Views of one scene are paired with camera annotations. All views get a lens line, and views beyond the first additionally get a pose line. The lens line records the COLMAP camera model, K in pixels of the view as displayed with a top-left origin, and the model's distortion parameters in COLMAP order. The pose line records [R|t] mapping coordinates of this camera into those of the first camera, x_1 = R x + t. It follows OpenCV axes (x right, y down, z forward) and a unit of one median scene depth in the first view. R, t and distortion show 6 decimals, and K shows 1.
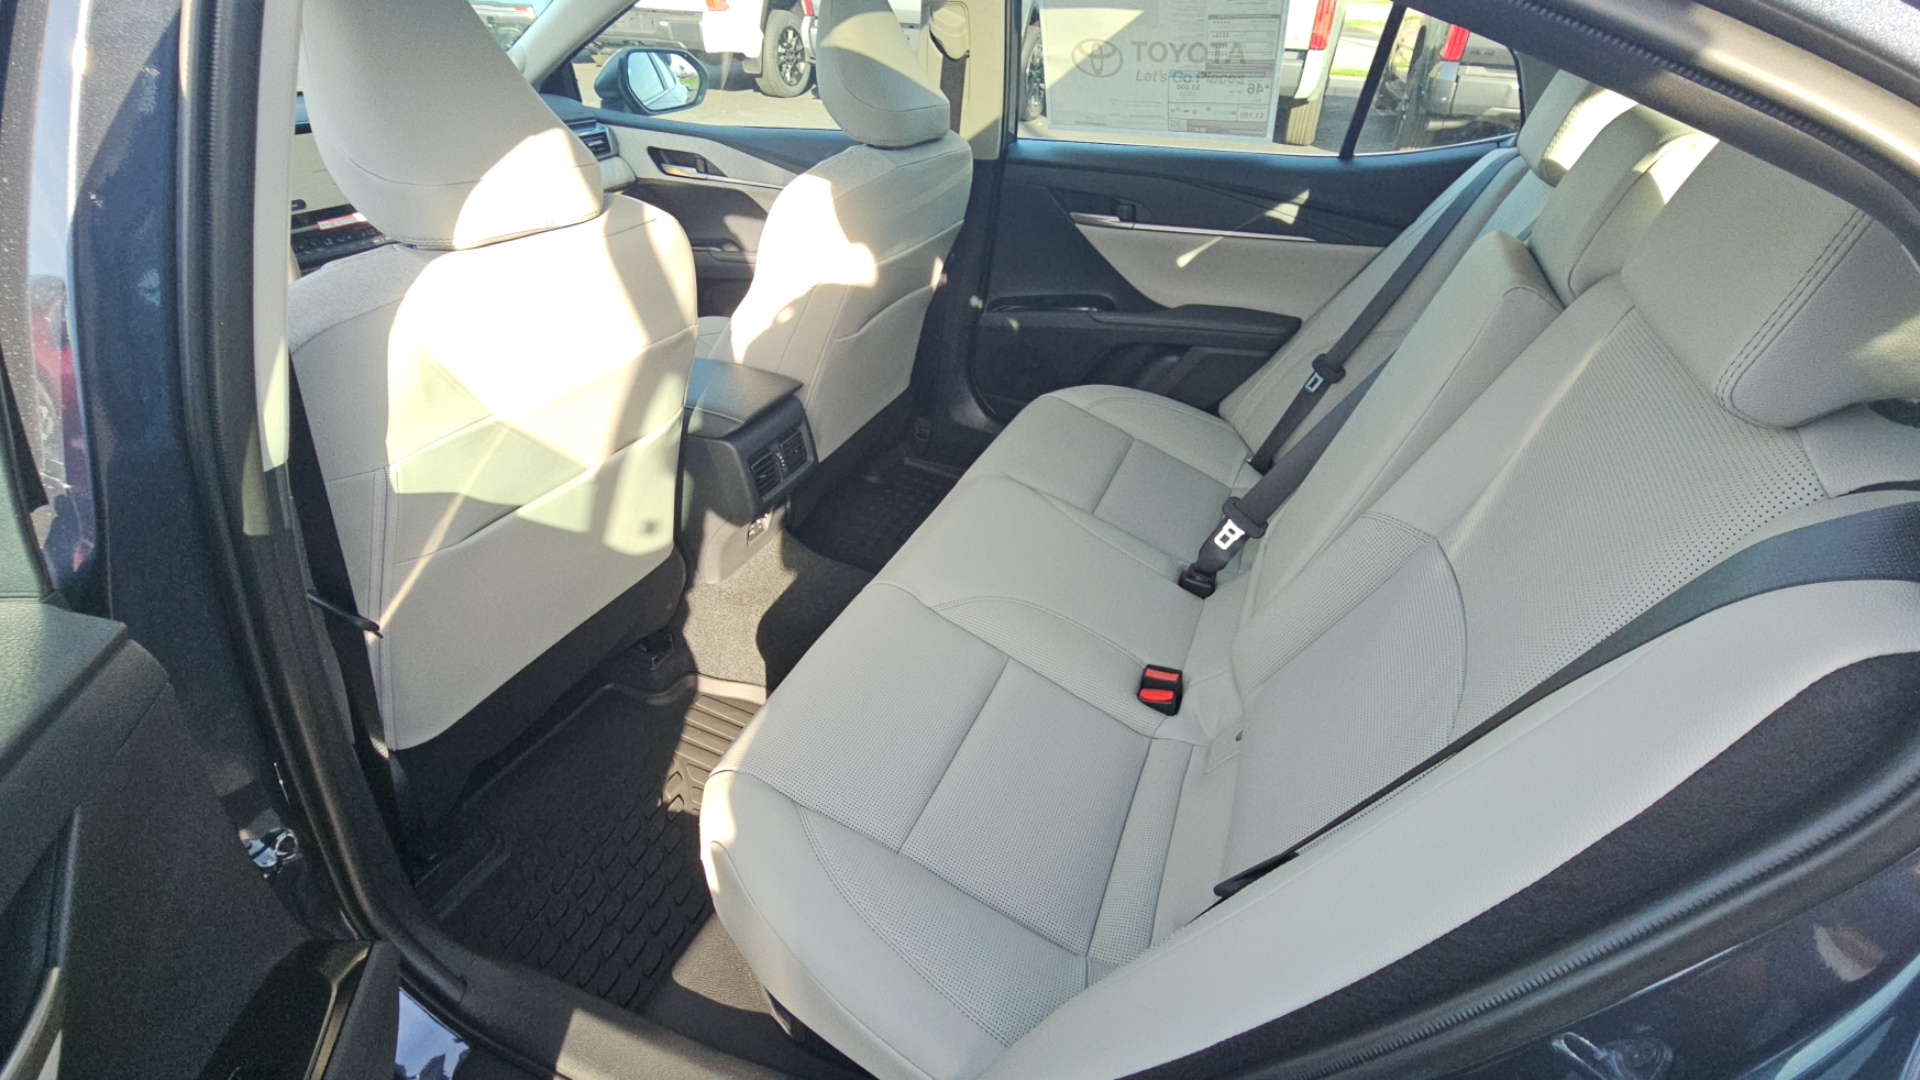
lens RADIAL K [[851.2, 0, 978.4], [0, 851.2, 545.7], [0, 0, 1]] dist [0.006241, -0.006531]
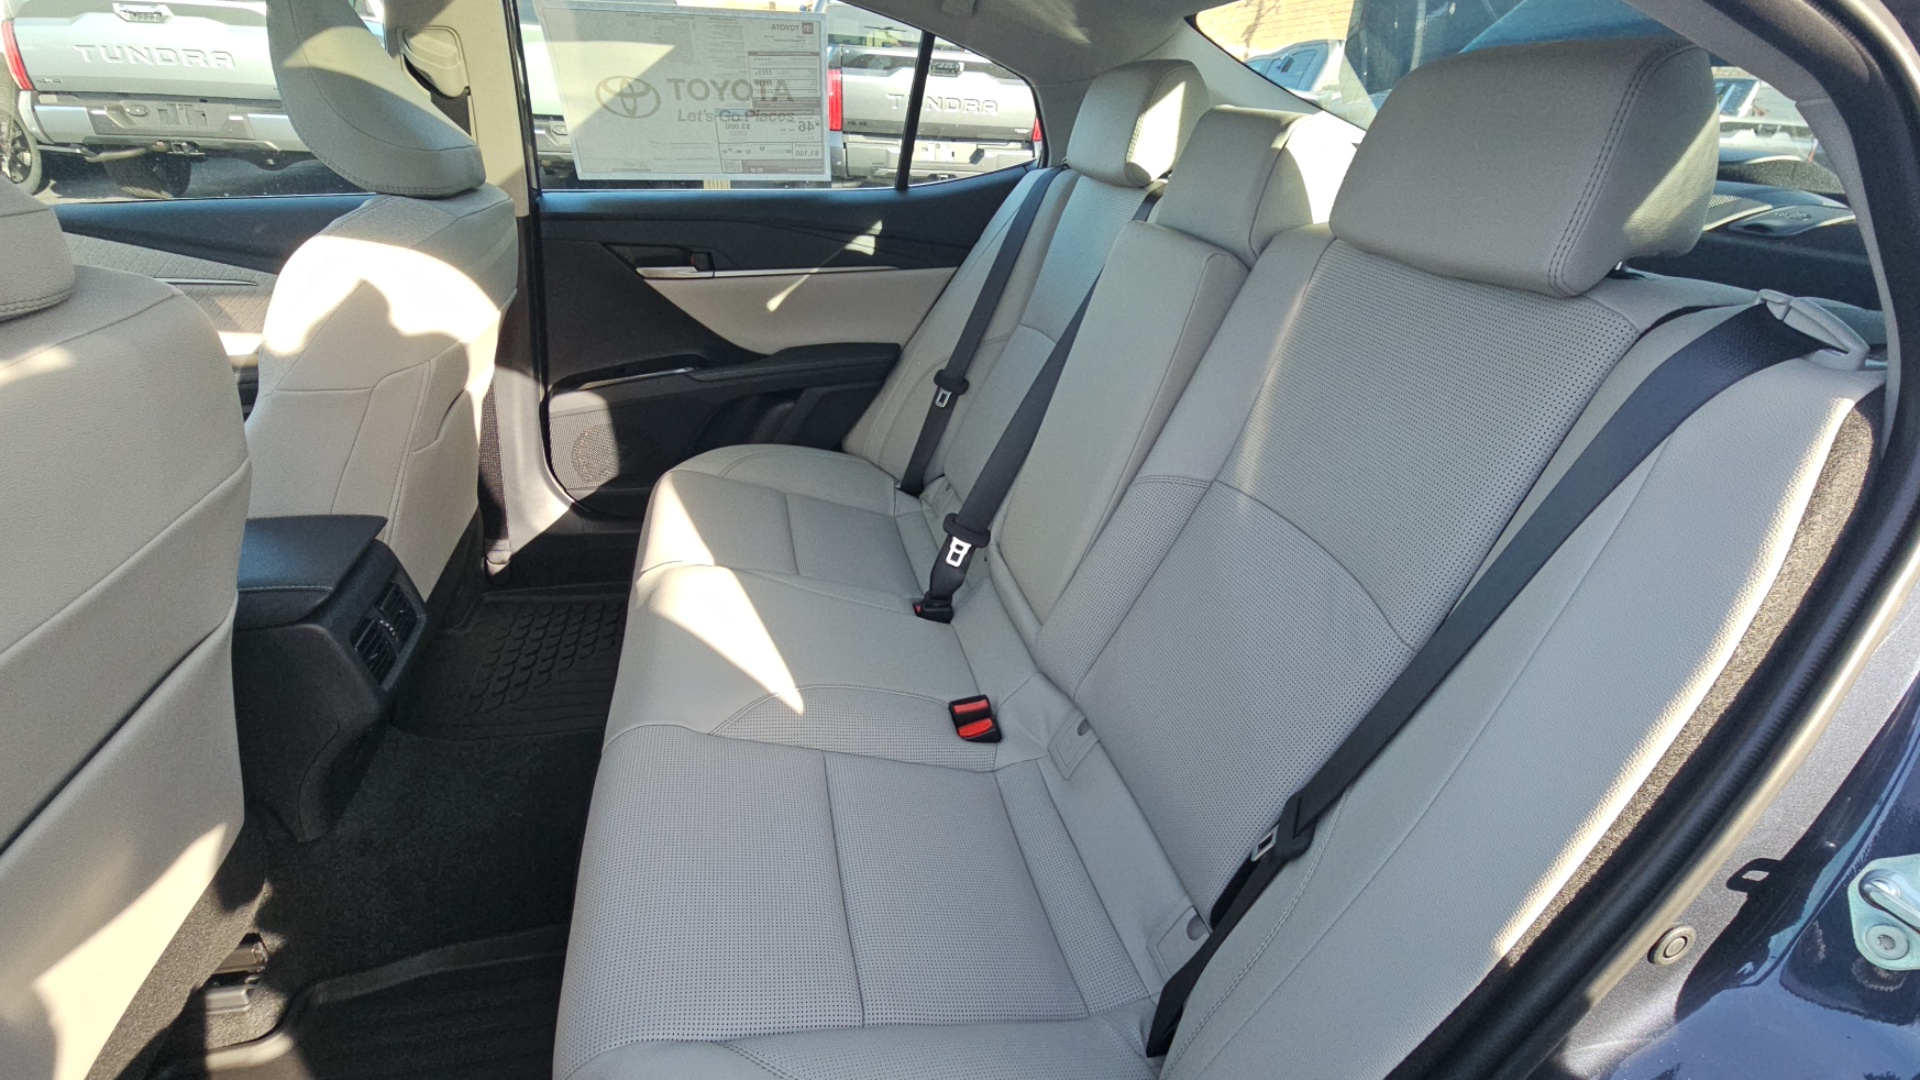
lens RADIAL K [[851.2, 0, 974.0], [0, 851.2, 546.8], [0, 0, 1]] dist [0.006241, -0.006531]
pose [[0.804889, -0.270635, 0.528120, -0.173306], [0.309023, 0.950914, 0.016324, -0.023165], [-0.506614, 0.150063, 0.849013, 0.124704]]
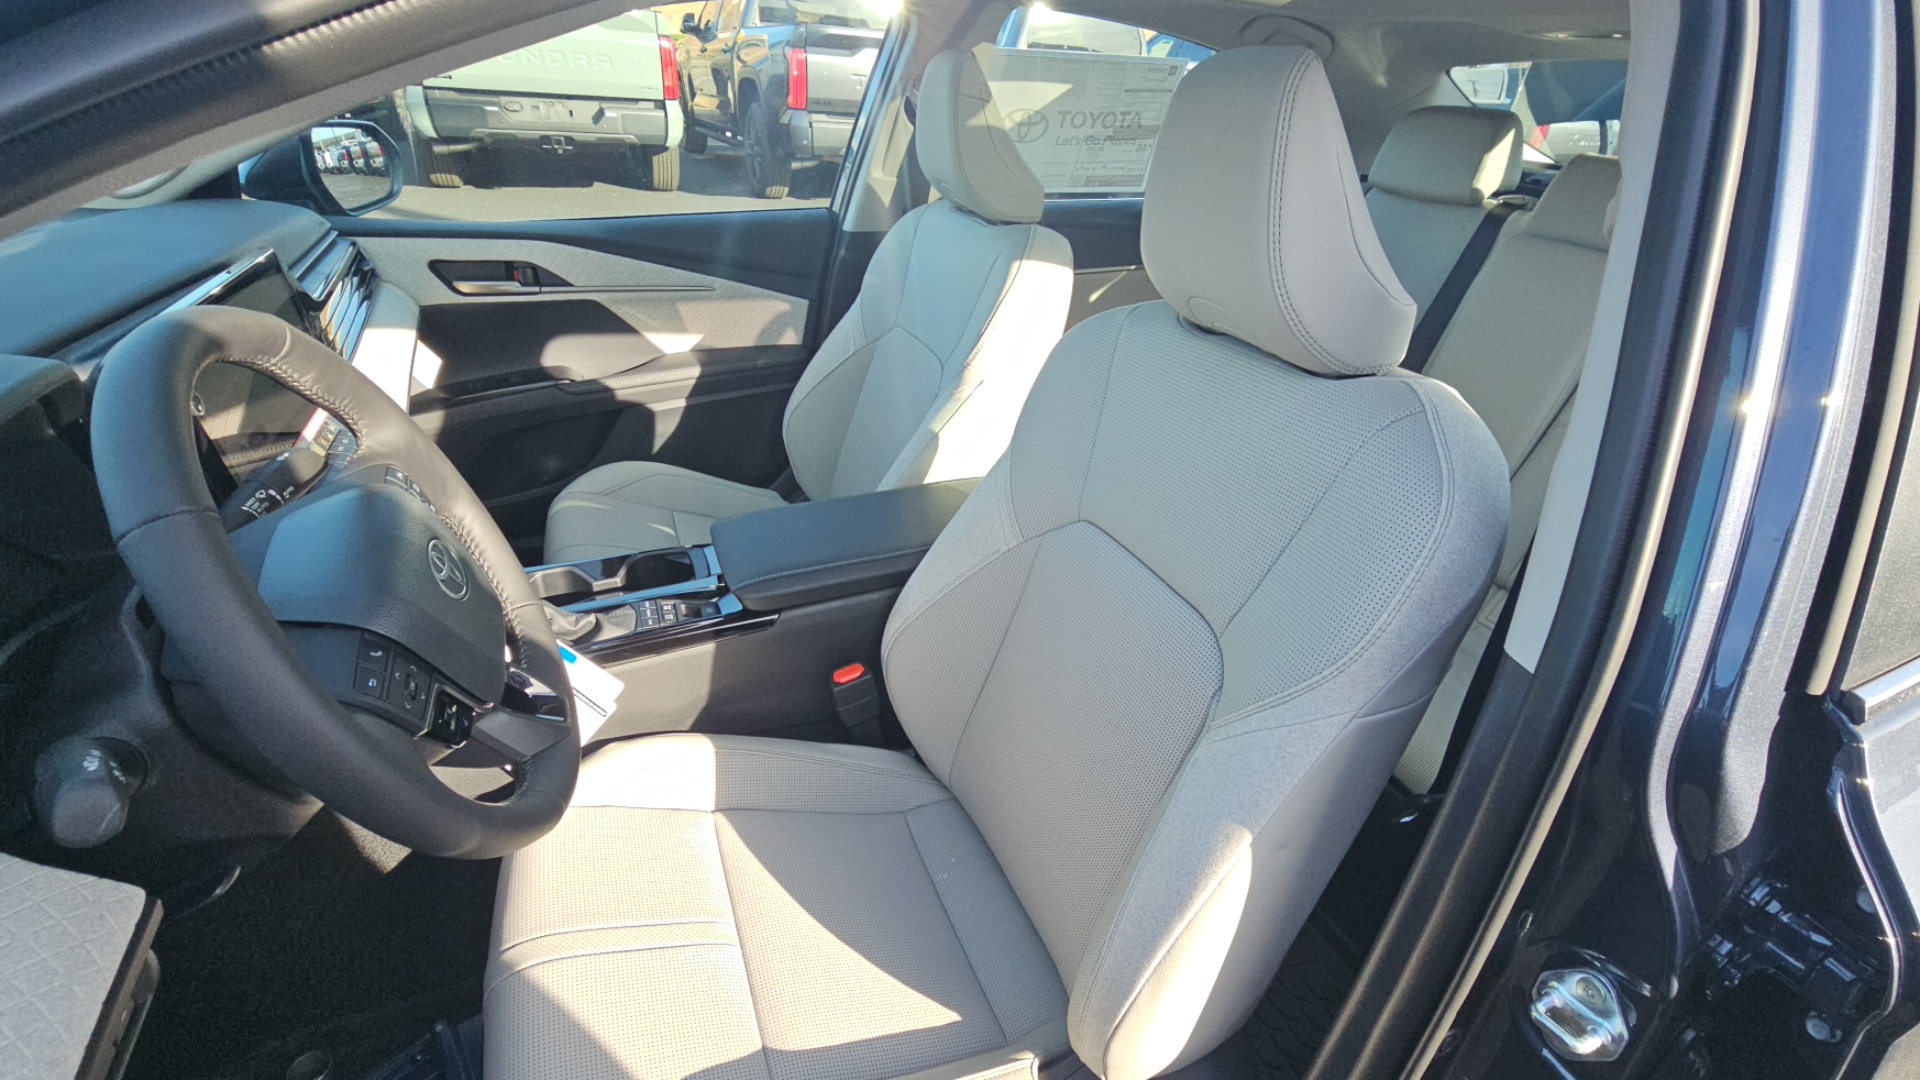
lens RADIAL K [[851.2, 0, 969.9], [0, 851.2, 542.0], [0, 0, 1]] dist [0.006241, -0.006531]
pose [[0.705275, -0.330061, 0.627412, -0.765218], [0.356878, 0.929990, 0.088070, -0.208099], [-0.612556, 0.161796, 0.773691, 0.302914]]
